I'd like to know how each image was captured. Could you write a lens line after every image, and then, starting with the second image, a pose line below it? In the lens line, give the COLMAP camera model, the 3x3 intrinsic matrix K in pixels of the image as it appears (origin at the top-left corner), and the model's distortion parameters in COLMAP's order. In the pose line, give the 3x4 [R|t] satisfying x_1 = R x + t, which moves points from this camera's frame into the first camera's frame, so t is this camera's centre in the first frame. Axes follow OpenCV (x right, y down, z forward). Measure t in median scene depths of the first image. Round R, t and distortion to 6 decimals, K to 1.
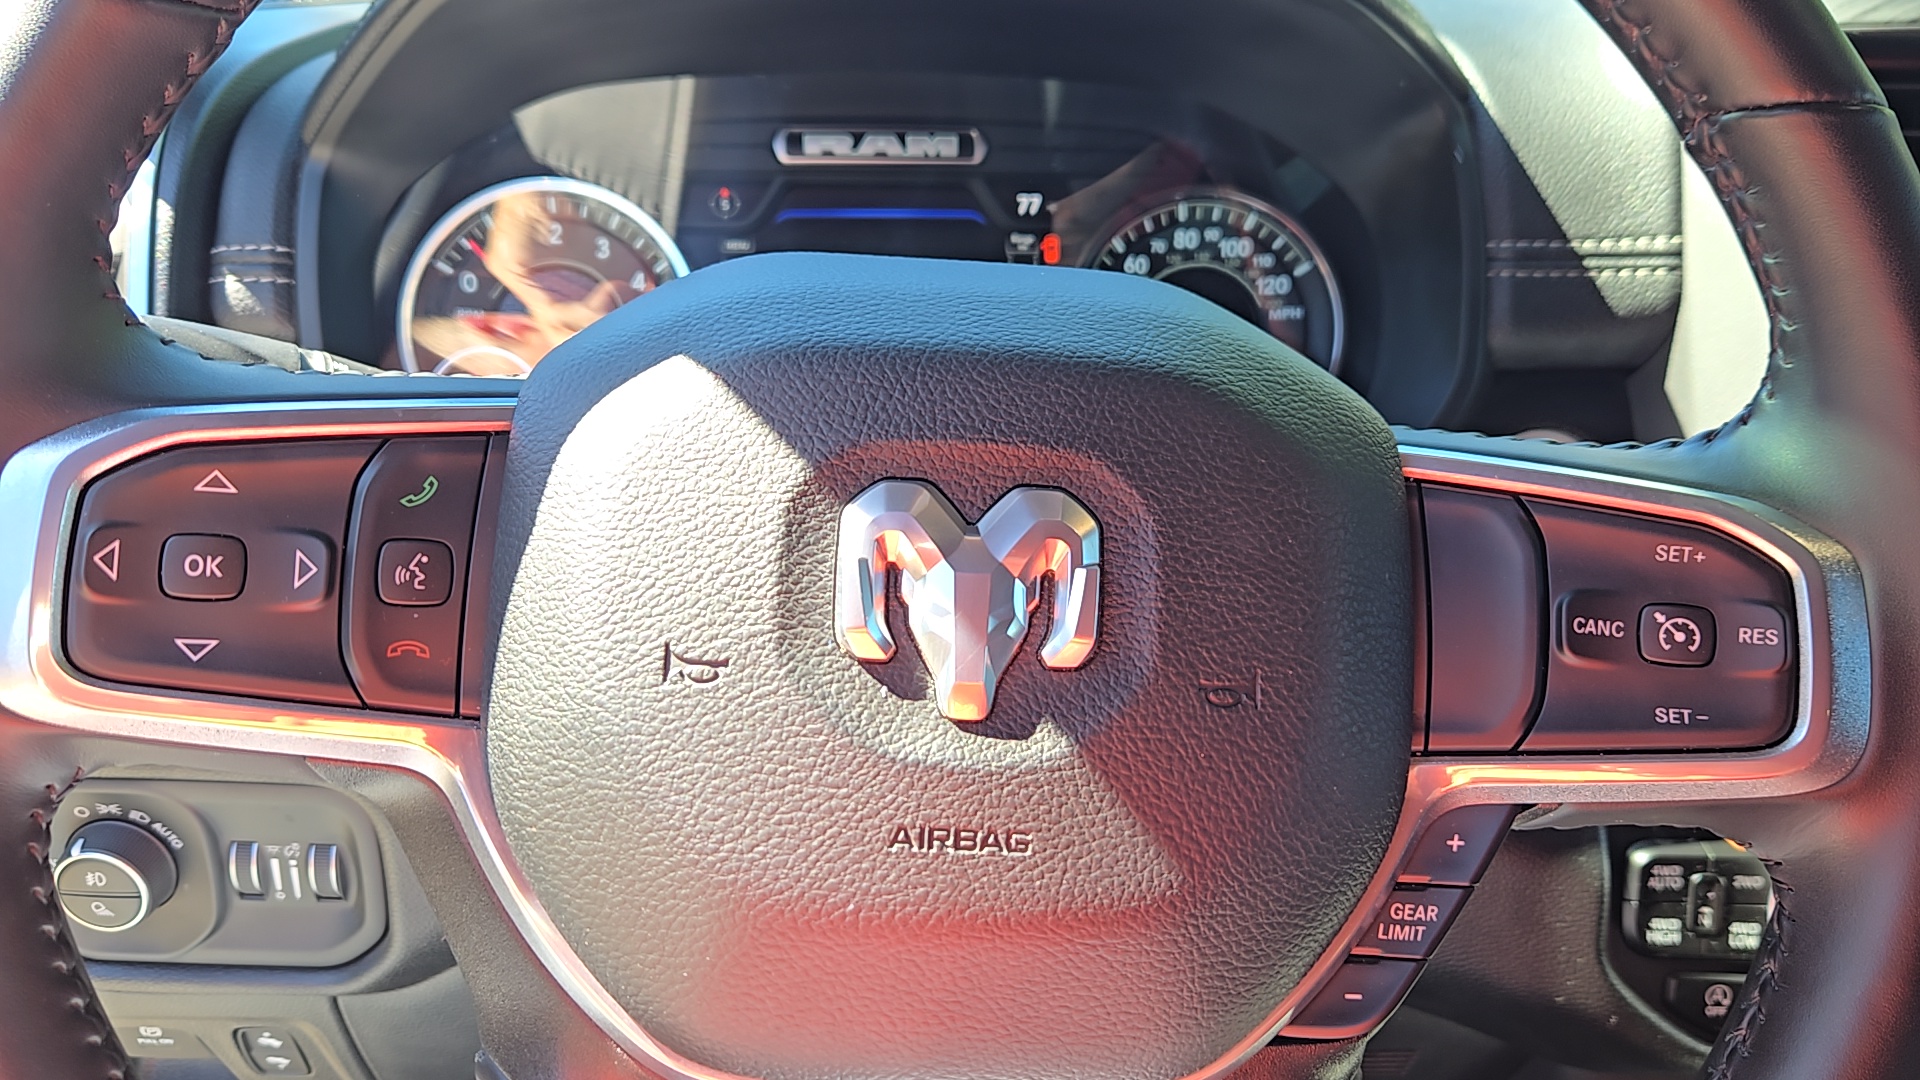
lens RADIAL K [[1567.4, 0, 956.1], [0, 1567.4, 545.2], [0, 0, 1]] dist [-0.014186, -0.004717]
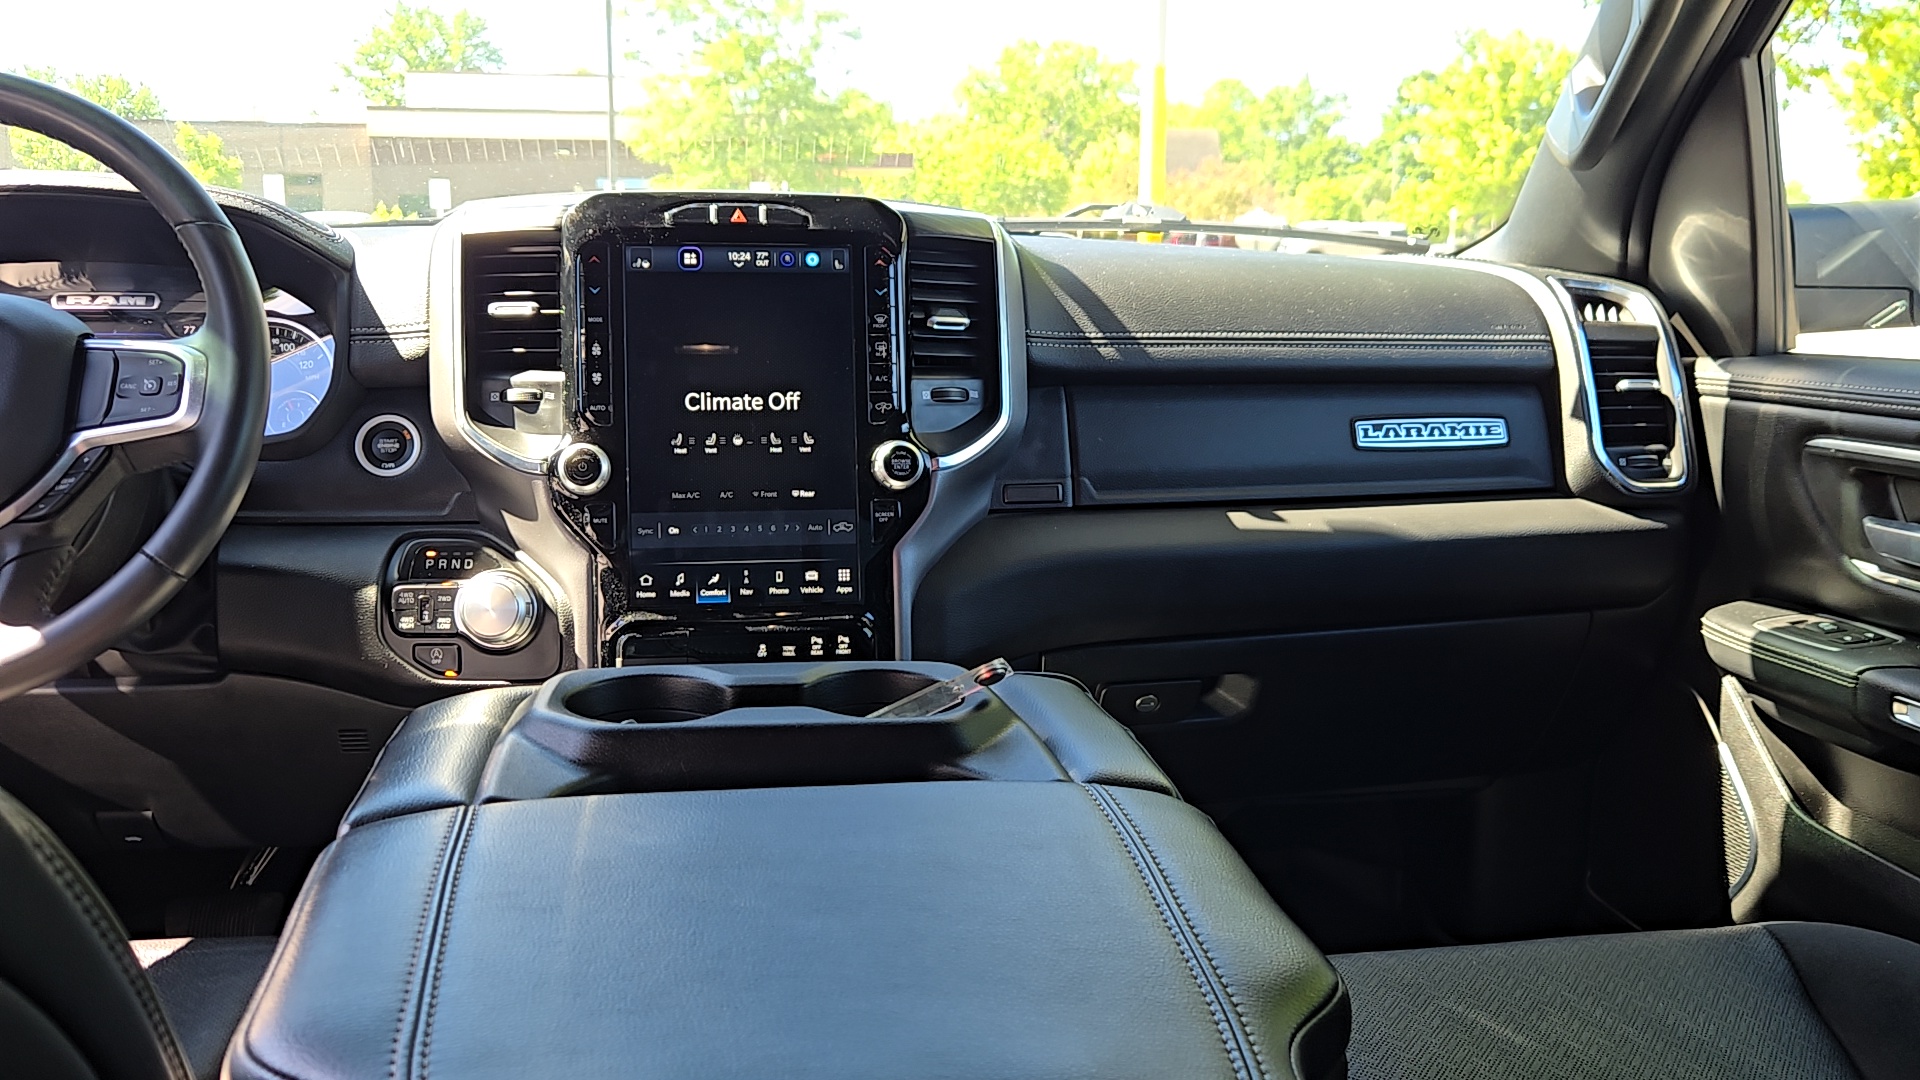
lens RADIAL K [[1589.8, 0, 958.1], [0, 1589.8, 551.9], [0, 0, 1]] dist [0.006659, 0.000087]
pose [[0.995920, -0.022169, 0.087473, 1.768029], [0.039497, 0.978659, -0.201661, 1.081630], [-0.081136, 0.204293, 0.975541, -2.172620]]
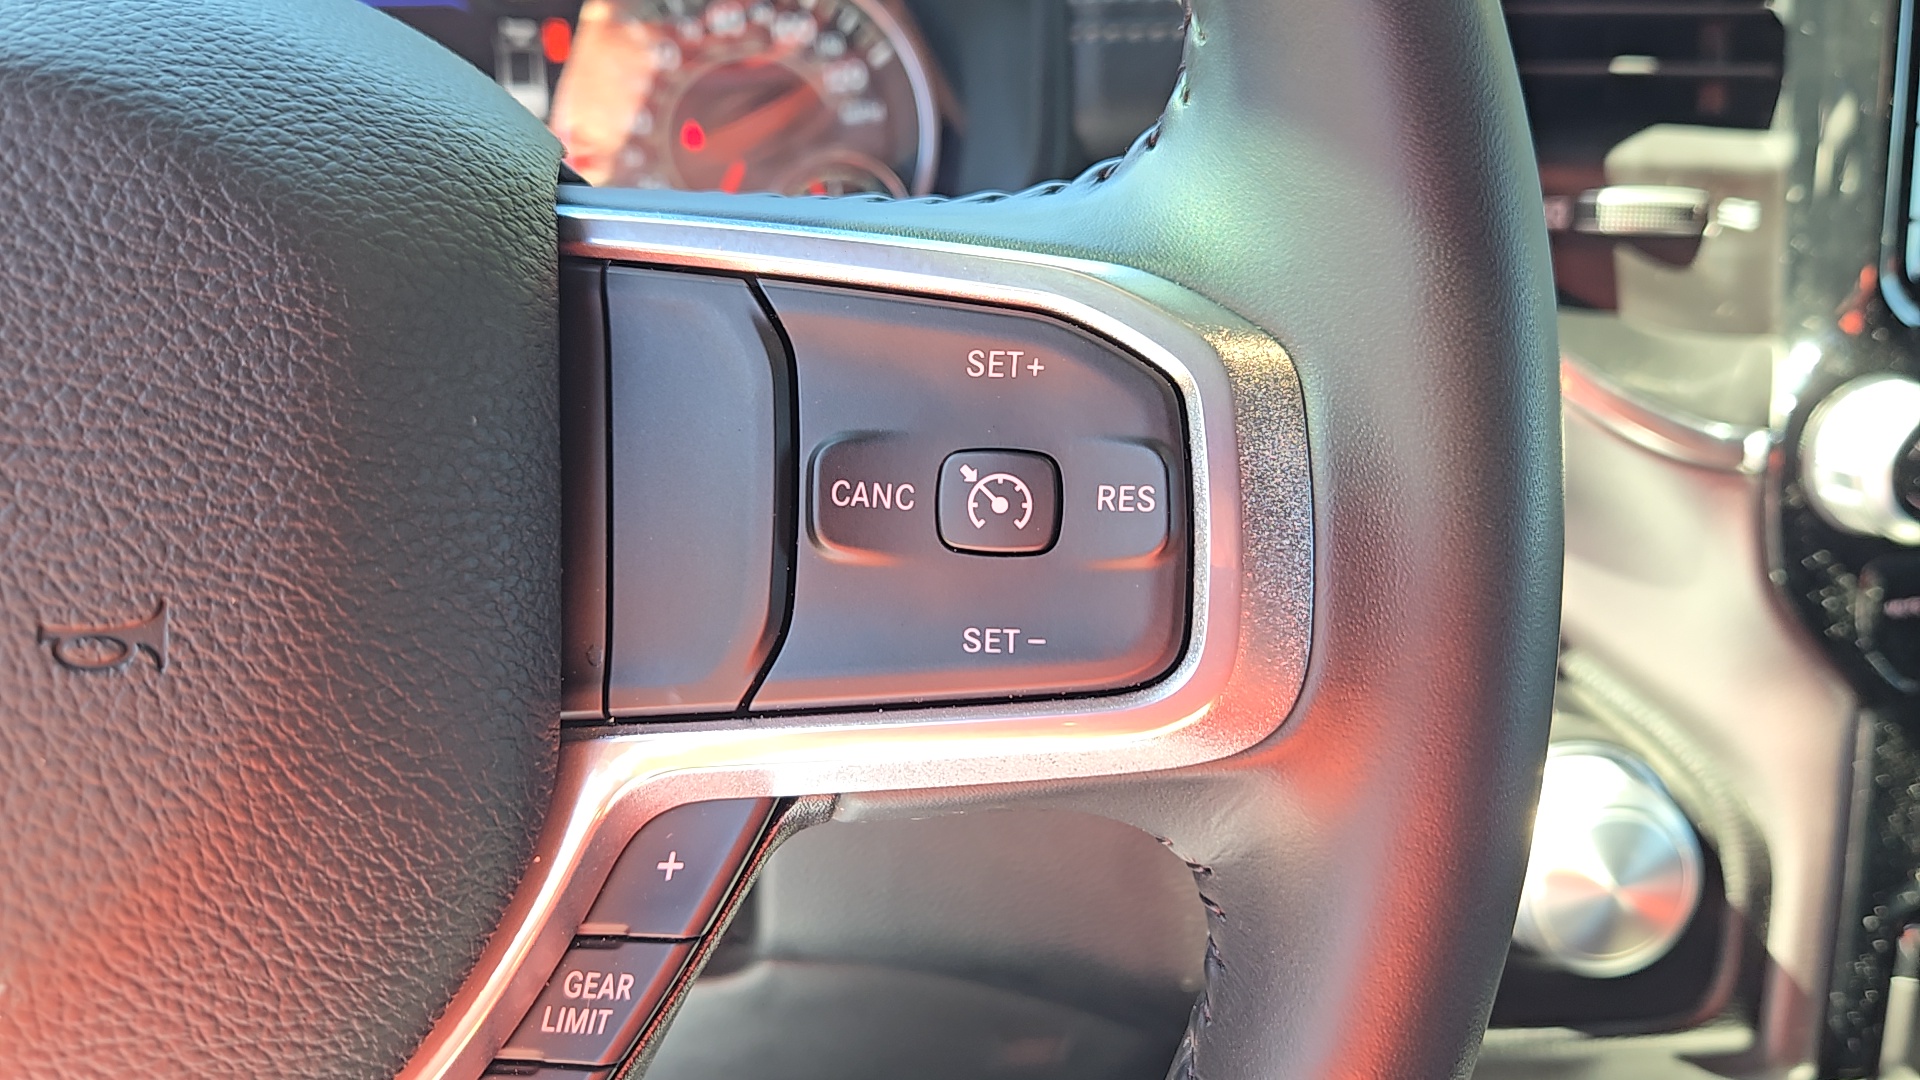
lens RADIAL K [[1597.2, 0, 960.7], [0, 1597.2, 544.2], [0, 0, 1]] dist [-0.029947, 0.005532]
pose [[0.997231, -0.045810, 0.058587, 0.408936], [0.042209, 0.997227, 0.061289, 0.035680], [-0.061232, -0.058647, 0.996399, 0.402057]]
